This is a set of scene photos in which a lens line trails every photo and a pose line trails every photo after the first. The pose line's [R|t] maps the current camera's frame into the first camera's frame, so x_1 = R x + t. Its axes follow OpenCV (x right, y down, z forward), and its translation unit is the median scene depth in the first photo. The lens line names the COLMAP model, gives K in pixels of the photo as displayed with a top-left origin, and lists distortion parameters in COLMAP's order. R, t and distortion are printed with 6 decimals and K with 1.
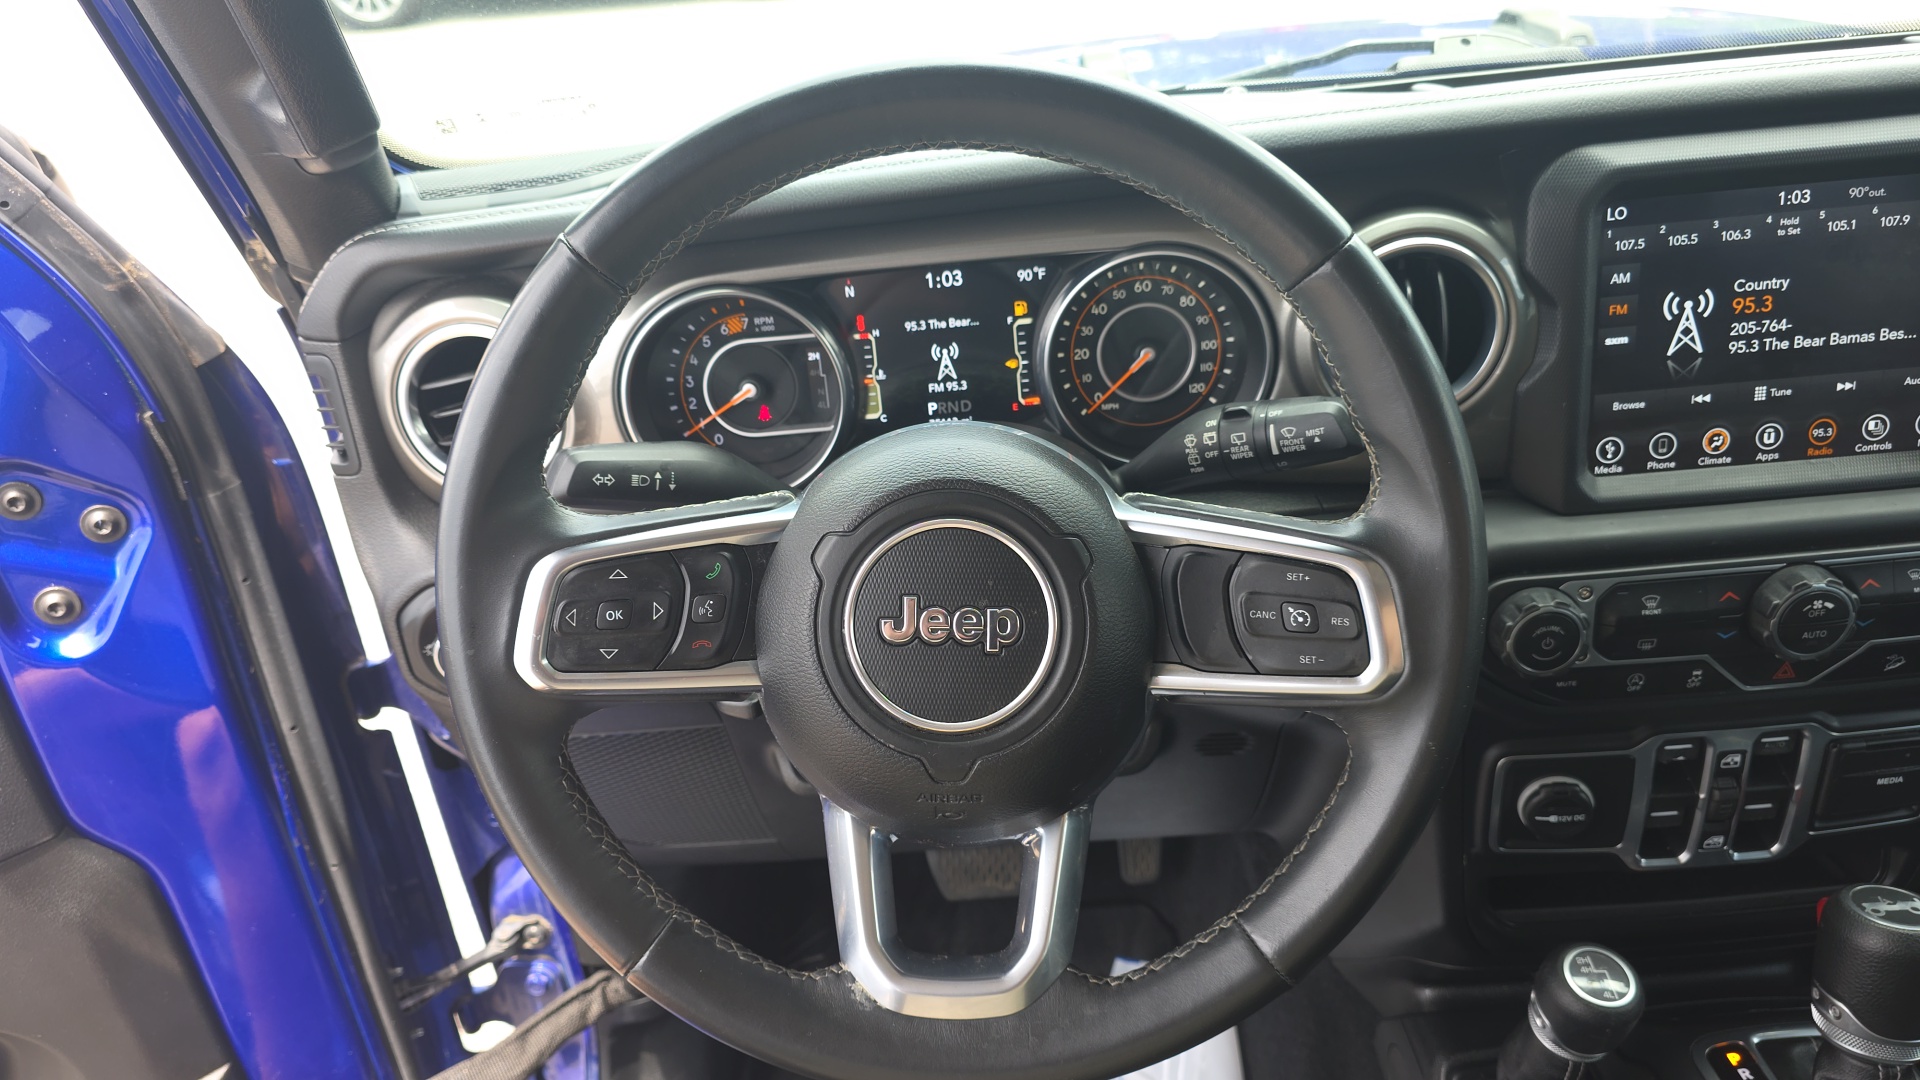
lens RADIAL K [[1320.2, 0, 952.8], [0, 1320.2, 541.4], [0, 0, 1]] dist [0.055726, -0.067171]
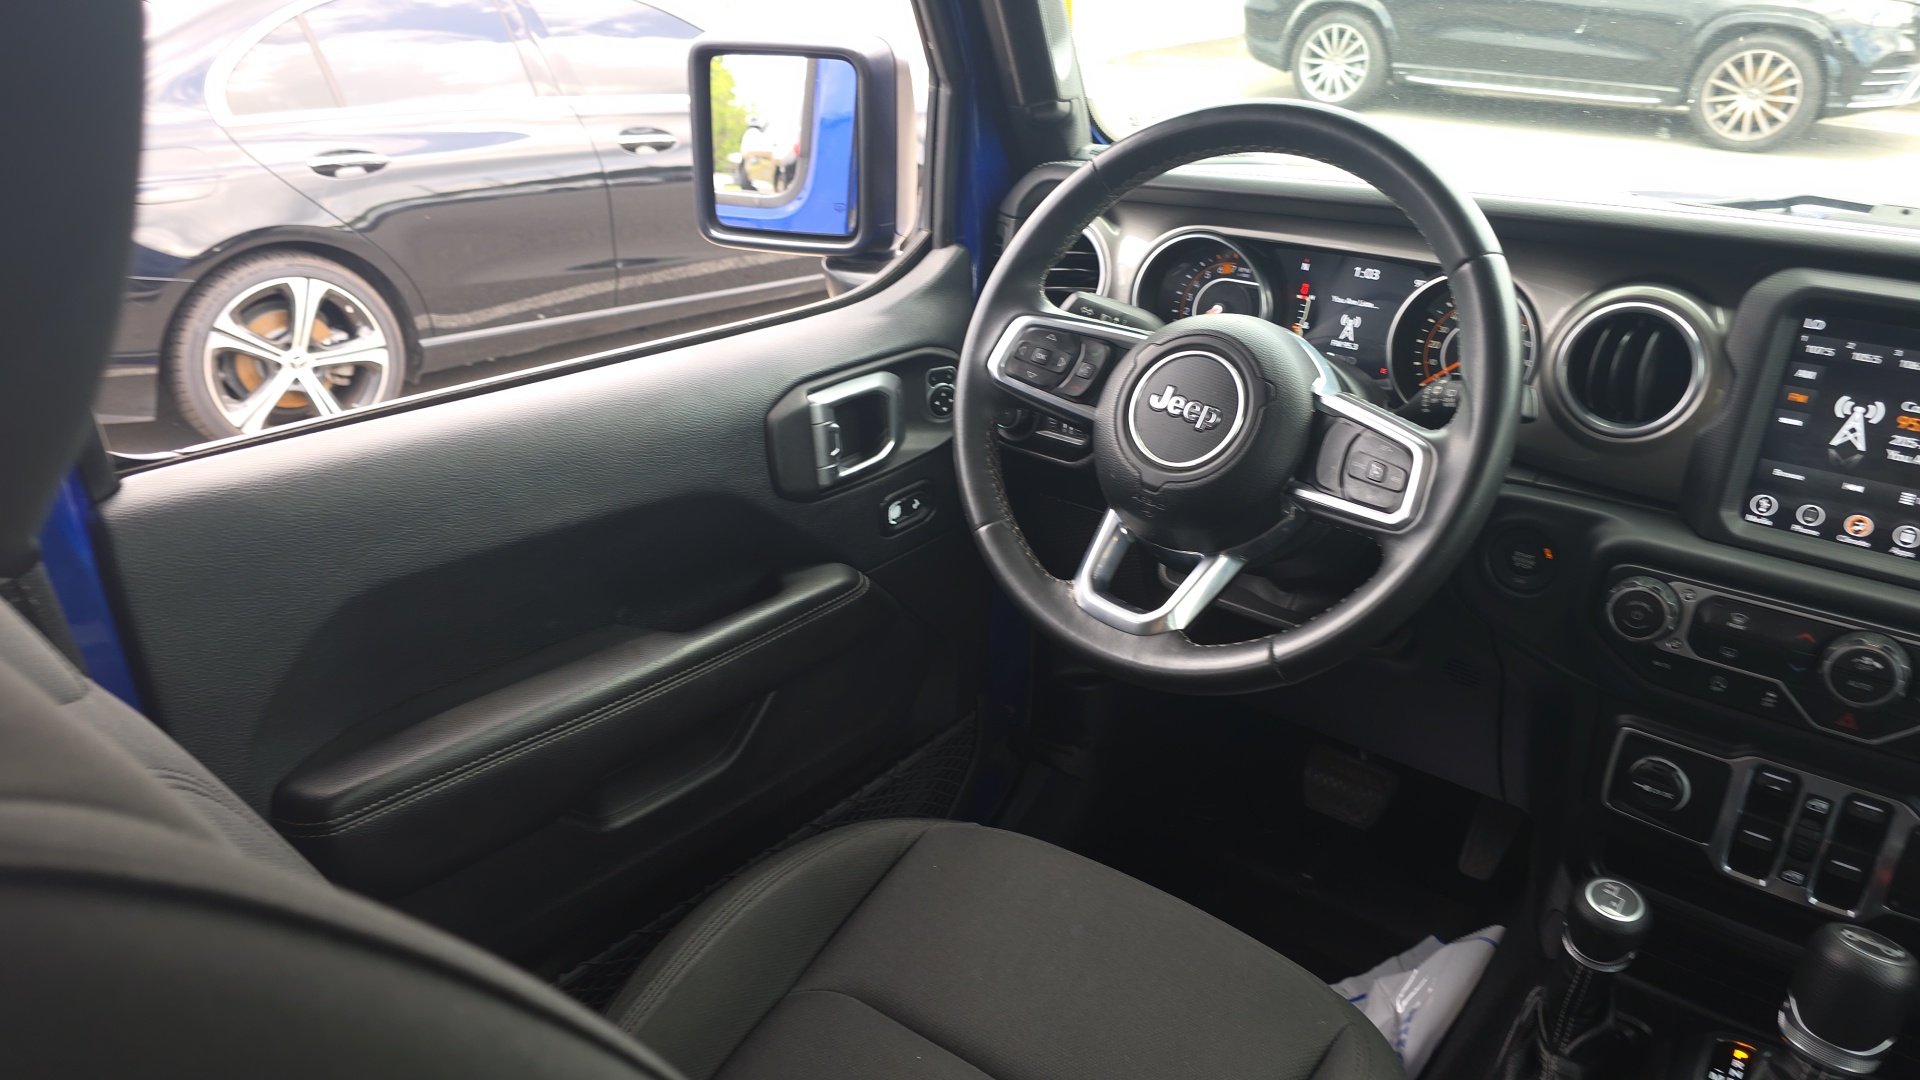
lens RADIAL K [[1299.5, 0, 954.4], [0, 1299.5, 565.4], [0, 0, 1]] dist [0.046950, -0.049178]
pose [[0.771663, 0.357114, -0.526313, 0.580311], [-0.380124, 0.922393, 0.068536, 0.197010], [0.509942, 0.147177, 0.847525, -0.470874]]
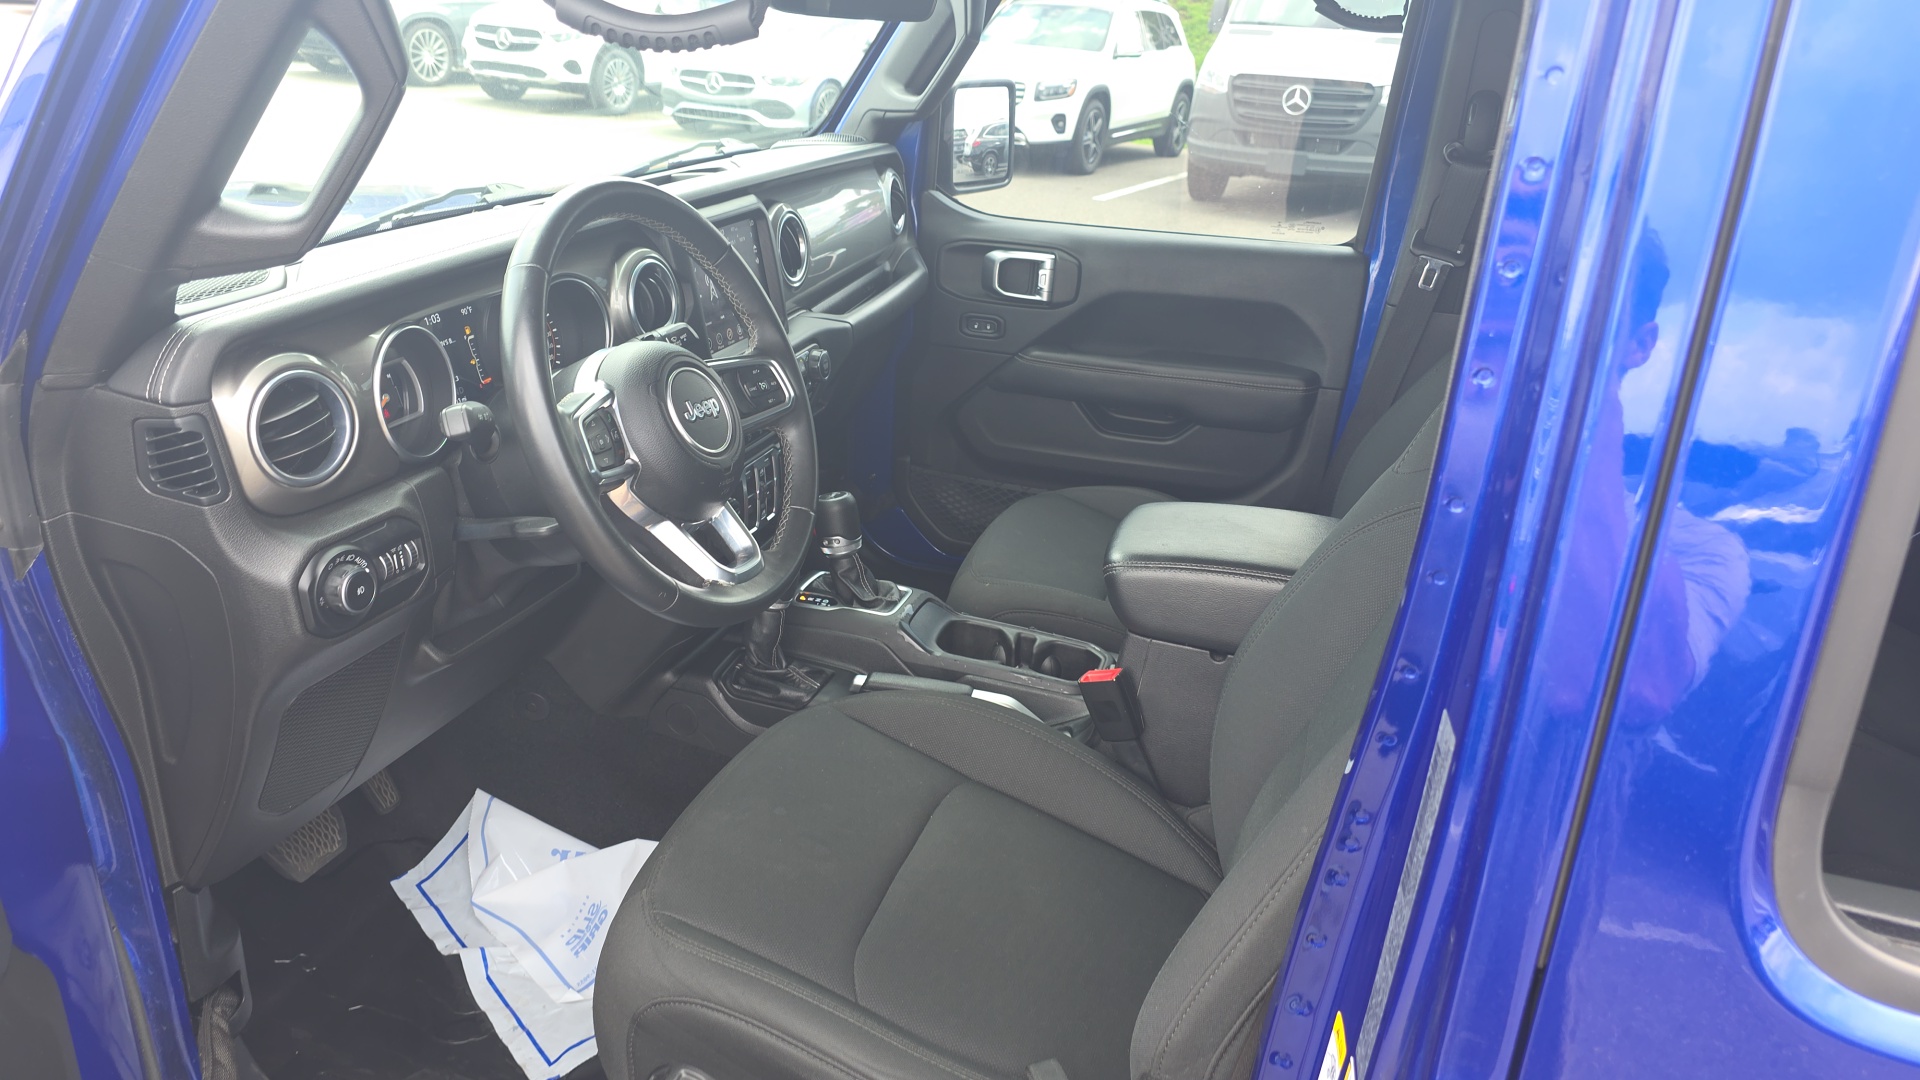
lens RADIAL K [[1299.5, 0, 954.4], [0, 1299.5, 565.4], [0, 0, 1]] dist [0.046950, -0.049178]
pose [[0.323177, -0.287744, 0.901532, -1.557186], [0.387864, 0.909237, 0.151163, 0.108615], [-0.863202, 0.300820, 0.405449, -0.189165]]
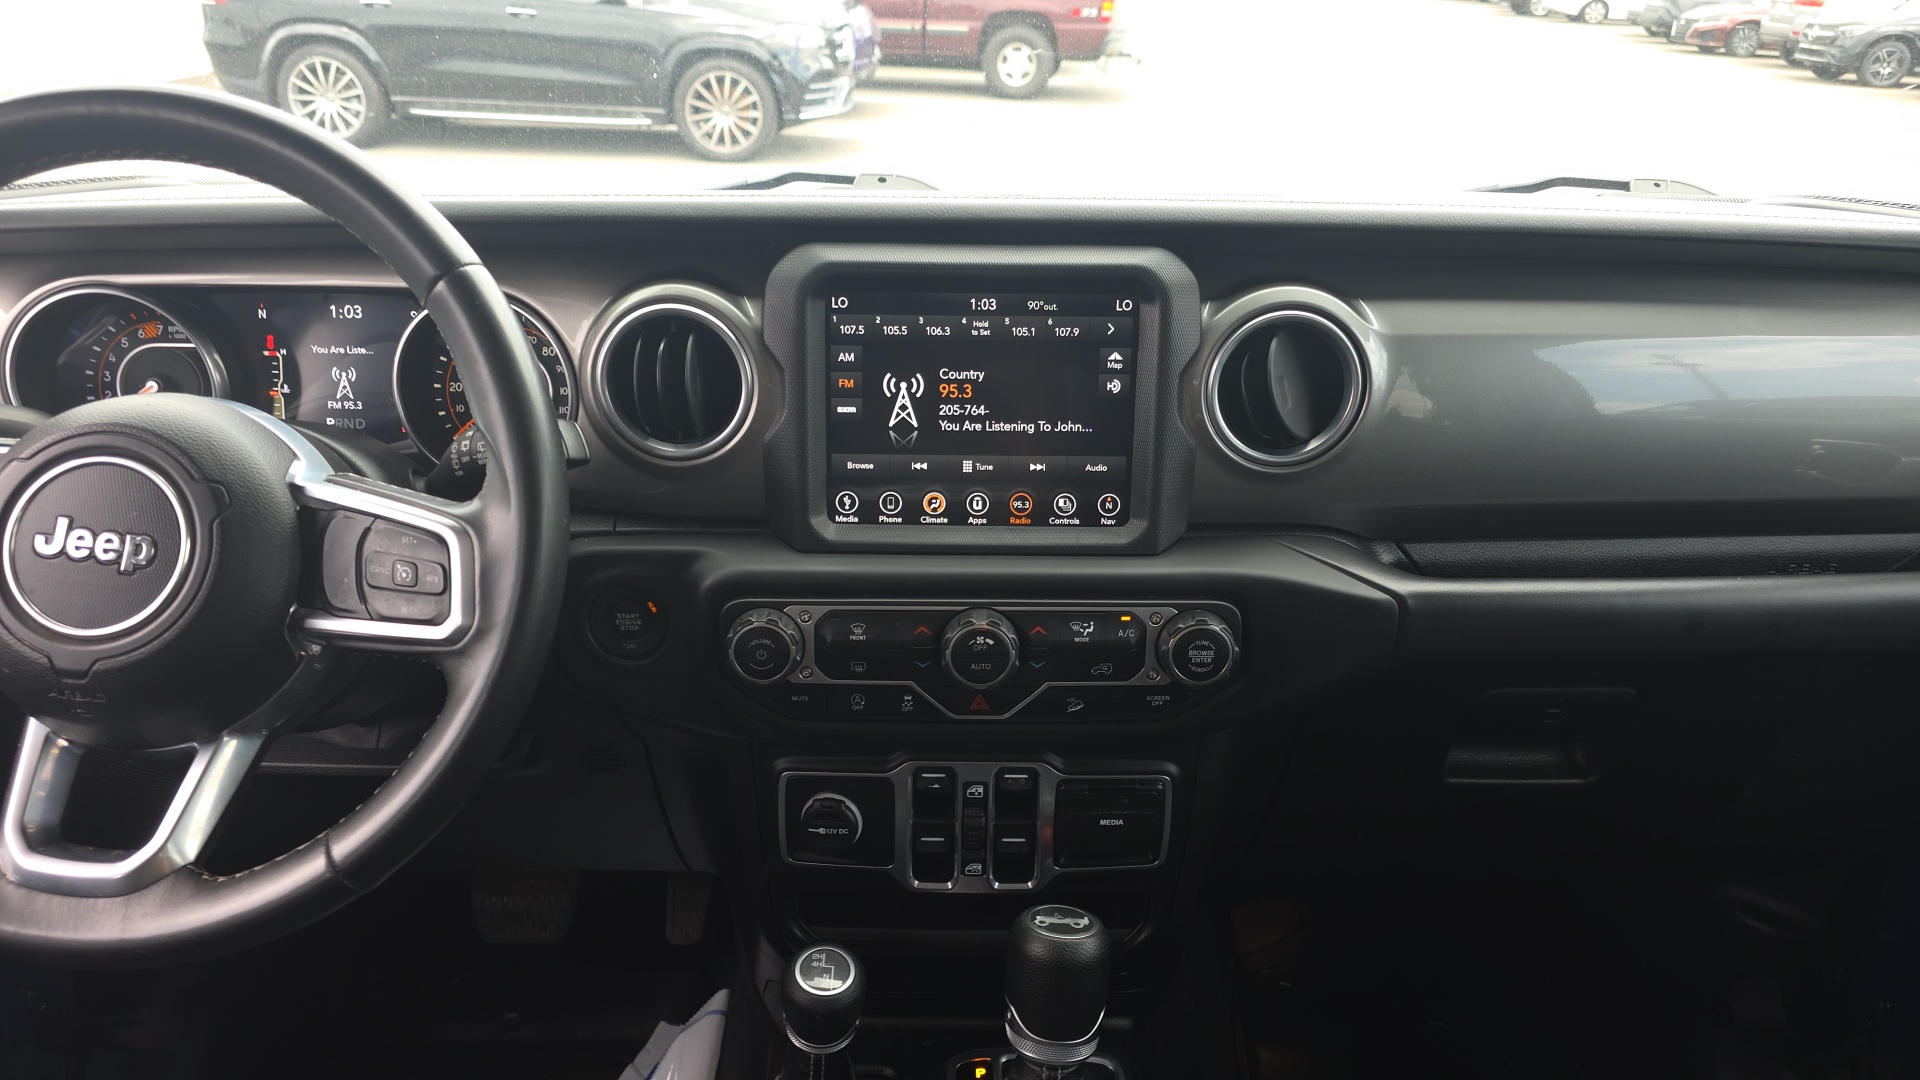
lens RADIAL K [[1300.1, 0, 928.9], [0, 1300.1, 559.5], [0, 0, 1]] dist [0.107365, -0.153070]
pose [[0.994849, 0.098198, 0.025146, 0.543667], [-0.094864, 0.989348, -0.110415, 0.103840], [-0.035721, 0.107460, 0.993567, -0.151149]]
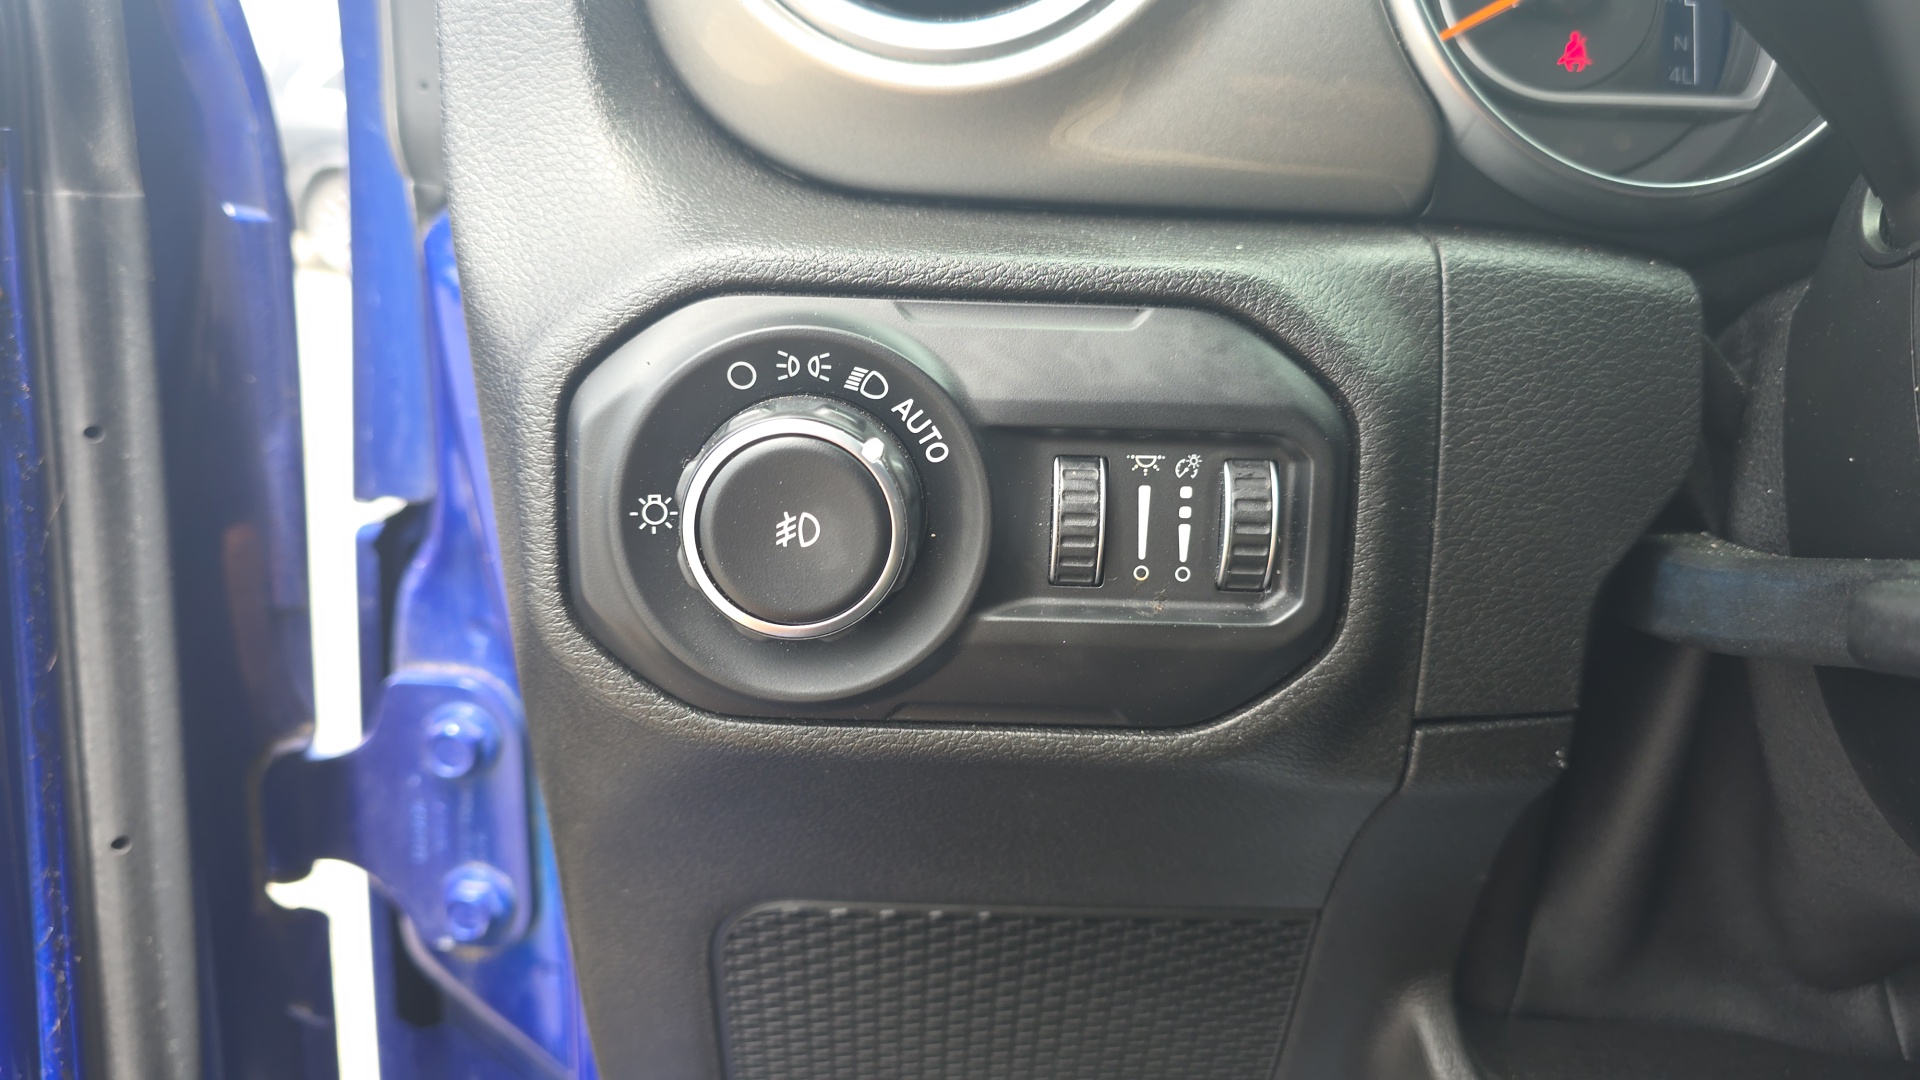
lens RADIAL K [[1320.2, 0, 952.8], [0, 1320.2, 541.4], [0, 0, 1]] dist [0.055726, -0.067171]
pose [[0.992858, 0.104987, 0.056661, -0.370817], [-0.087080, 0.962395, -0.257320, 0.176217], [-0.081545, 0.250548, 0.964664, 0.759577]]
